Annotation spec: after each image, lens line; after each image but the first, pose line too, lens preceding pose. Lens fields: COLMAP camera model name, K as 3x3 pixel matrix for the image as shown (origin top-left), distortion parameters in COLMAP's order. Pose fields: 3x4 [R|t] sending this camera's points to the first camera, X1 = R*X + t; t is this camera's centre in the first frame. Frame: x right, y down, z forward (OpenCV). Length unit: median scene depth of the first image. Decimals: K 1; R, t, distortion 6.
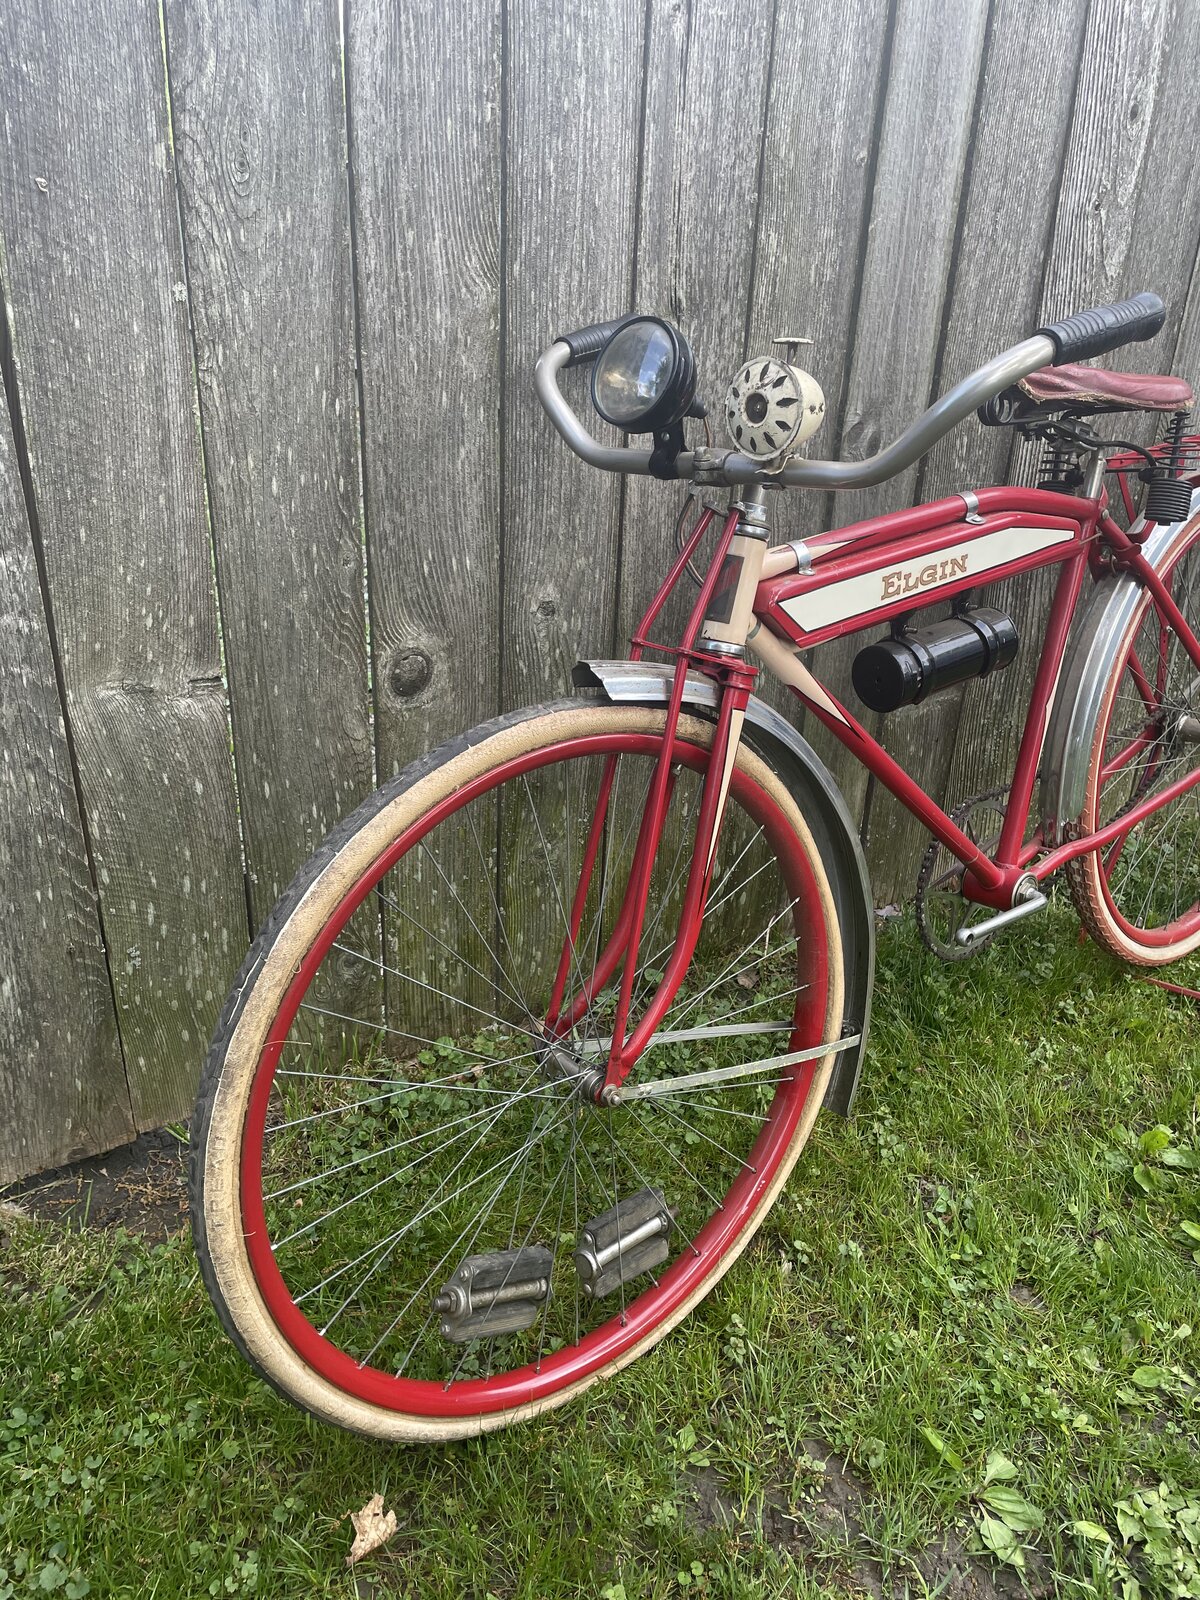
lens RADIAL K [[1213.5, 0, 595.0], [0, 1213.5, 801.4], [0, 0, 1]] dist [0.050755, -0.079968]
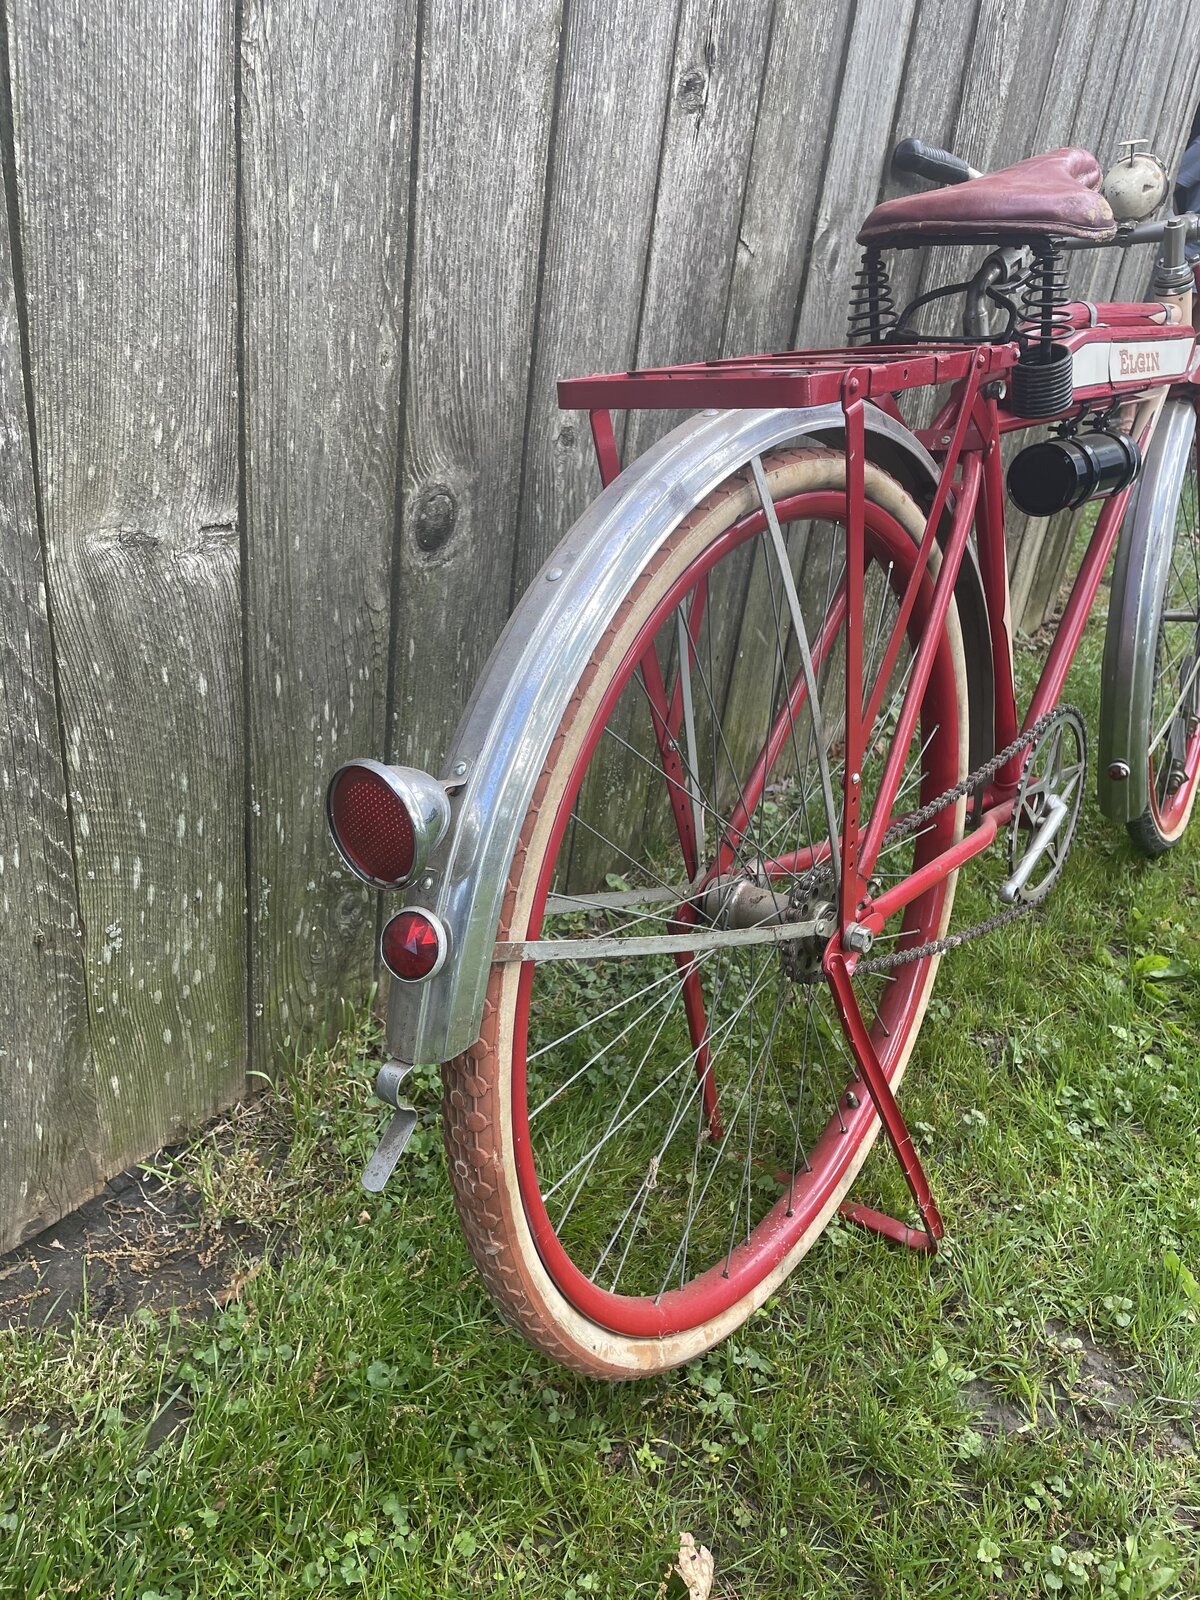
lens RADIAL K [[1213.5, 0, 591.0], [0, 1213.5, 812.6], [0, 0, 1]] dist [0.050755, -0.079968]
pose [[0.923380, -0.125492, 0.362796, -0.391497], [0.102526, 0.991348, 0.081963, 0.027490], [-0.369942, -0.038487, 0.928257, 0.257823]]
